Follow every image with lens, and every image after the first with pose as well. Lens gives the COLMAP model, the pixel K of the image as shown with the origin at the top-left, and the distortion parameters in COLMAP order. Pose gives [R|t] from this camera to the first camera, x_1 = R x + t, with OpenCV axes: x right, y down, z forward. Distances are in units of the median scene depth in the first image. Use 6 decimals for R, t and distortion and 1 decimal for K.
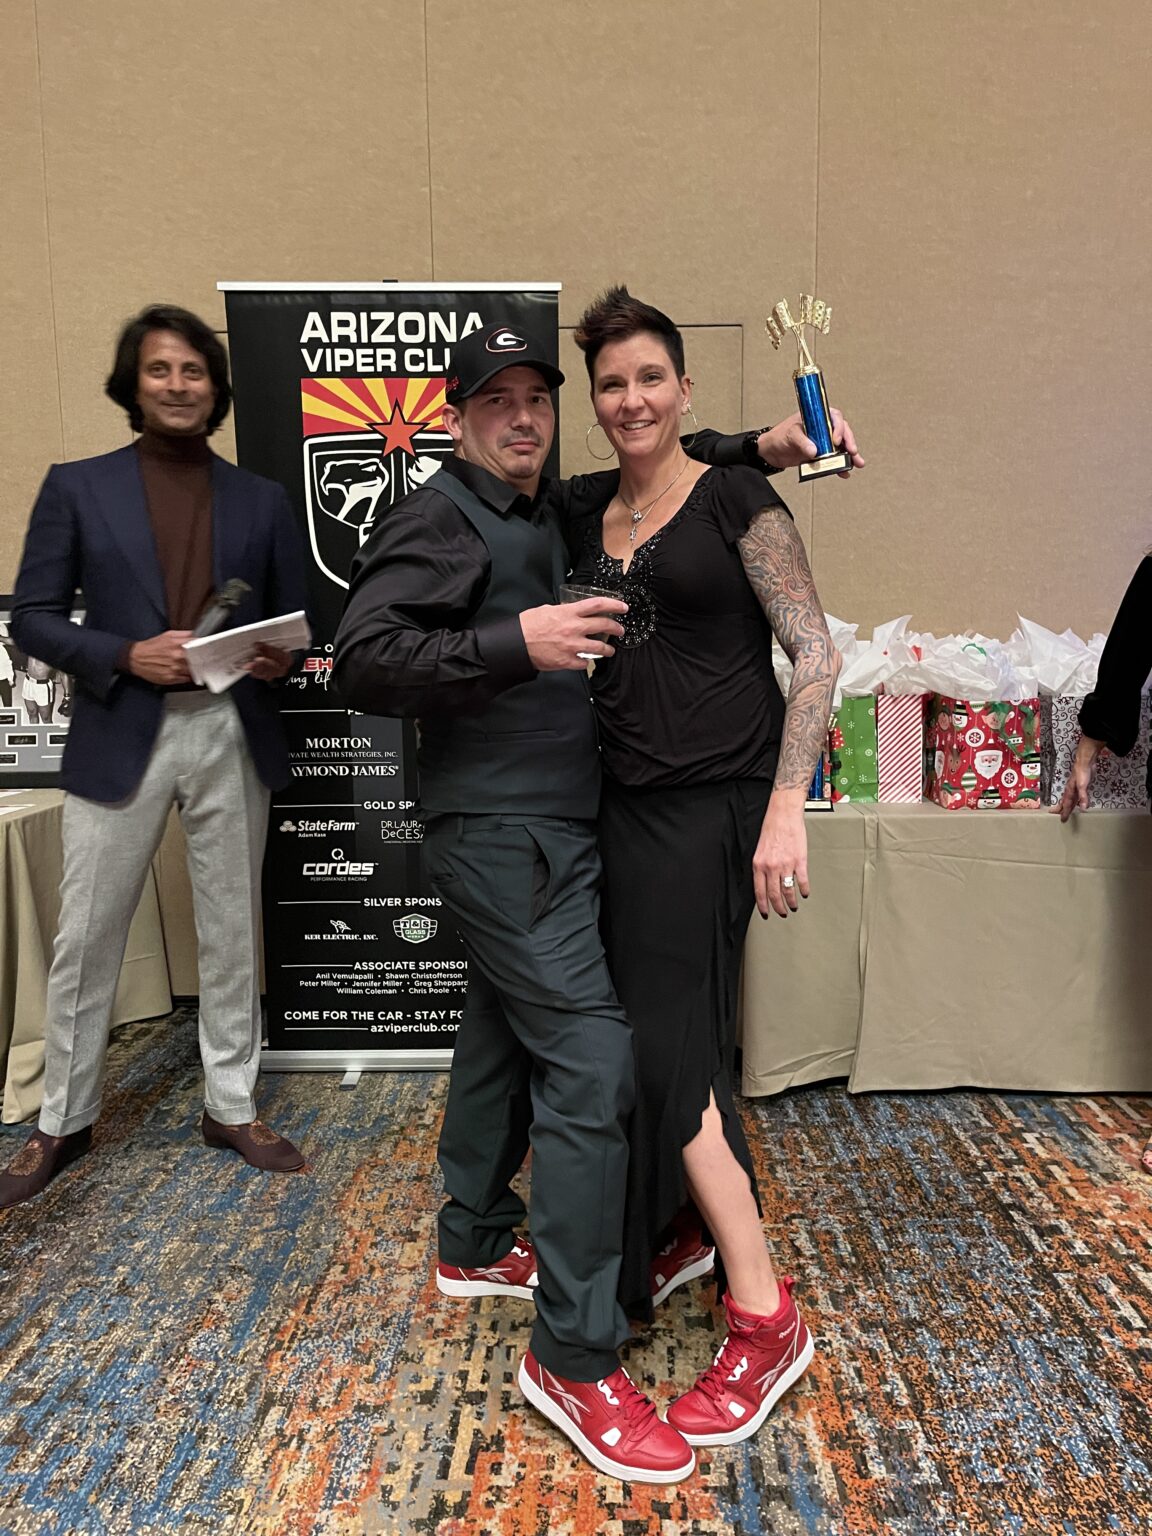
lens RADIAL K [[1144.5, 0, 576.0], [0, 1144.5, 768.0], [0, 0, 1]] dist [0.061485, -0.098523]
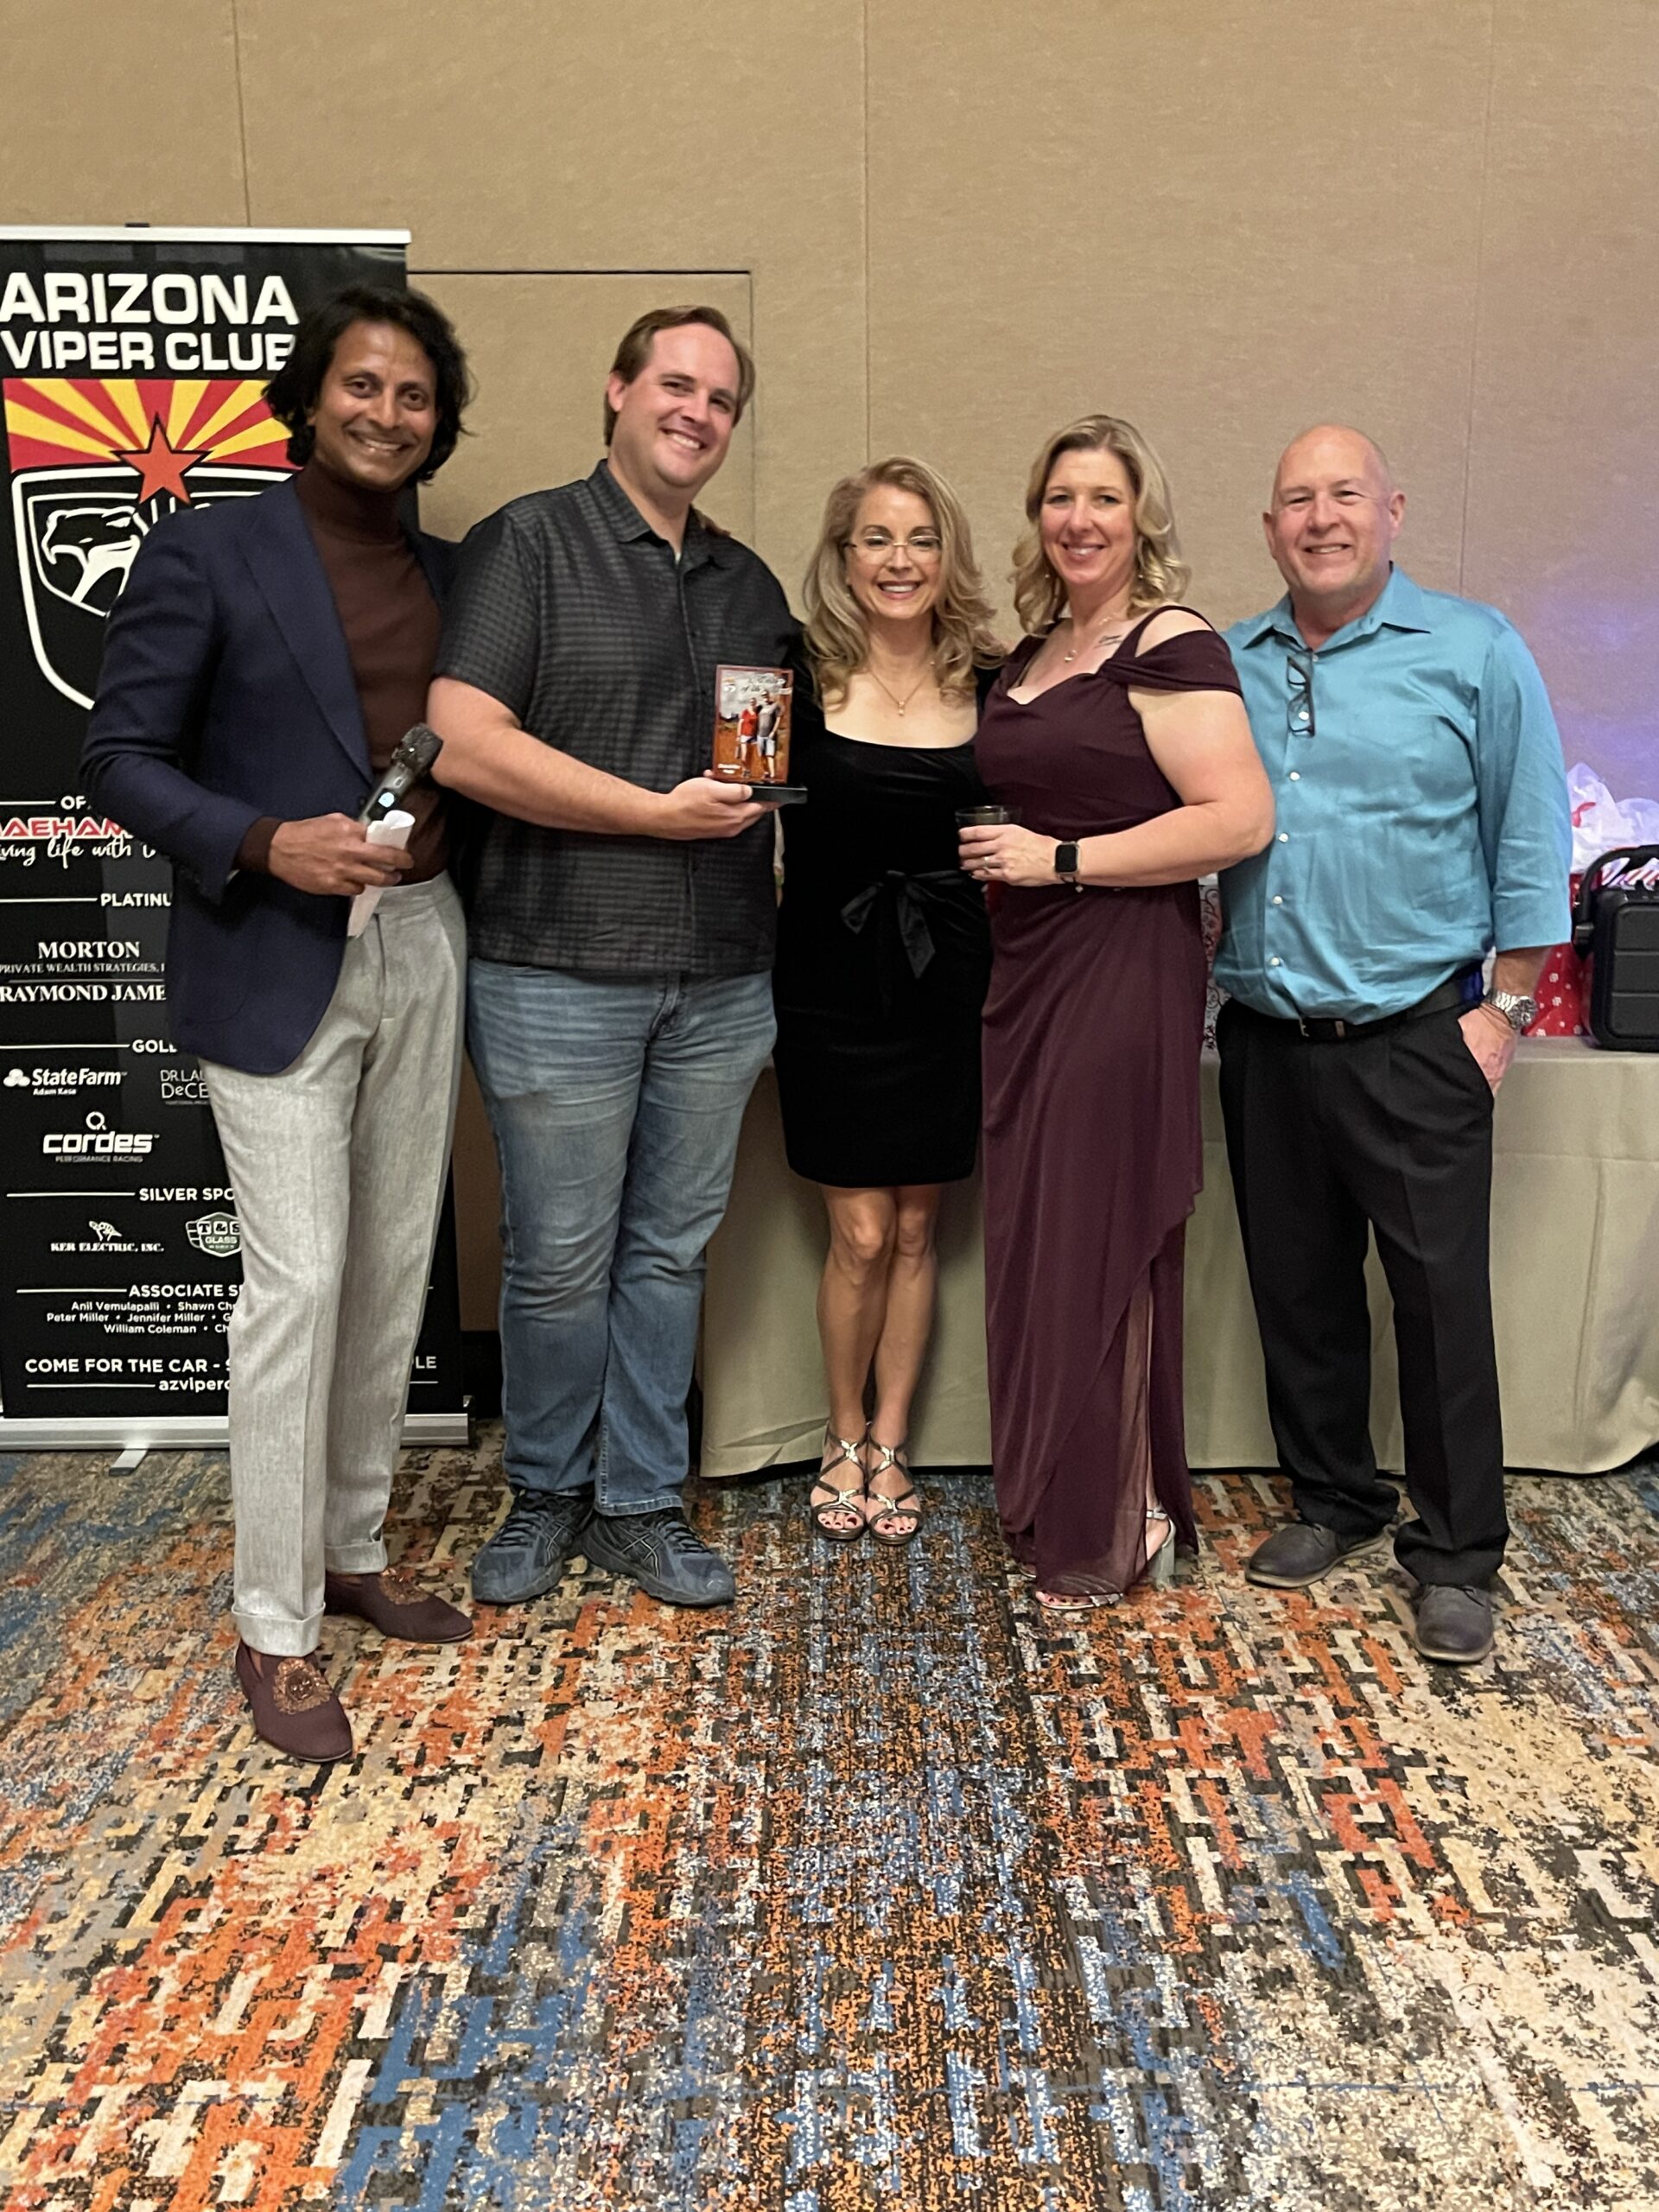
lens RADIAL K [[2128.2, 0, 830.4], [0, 2128.2, 1134.5], [0, 0, 1]] dist [0.001746, 0.048340]
pose [[0.999338, -0.000360, 0.036385, 0.176537], [-0.002989, 0.995760, 0.091937, -0.031584], [-0.036263, -0.091985, 0.995100, -0.231677]]
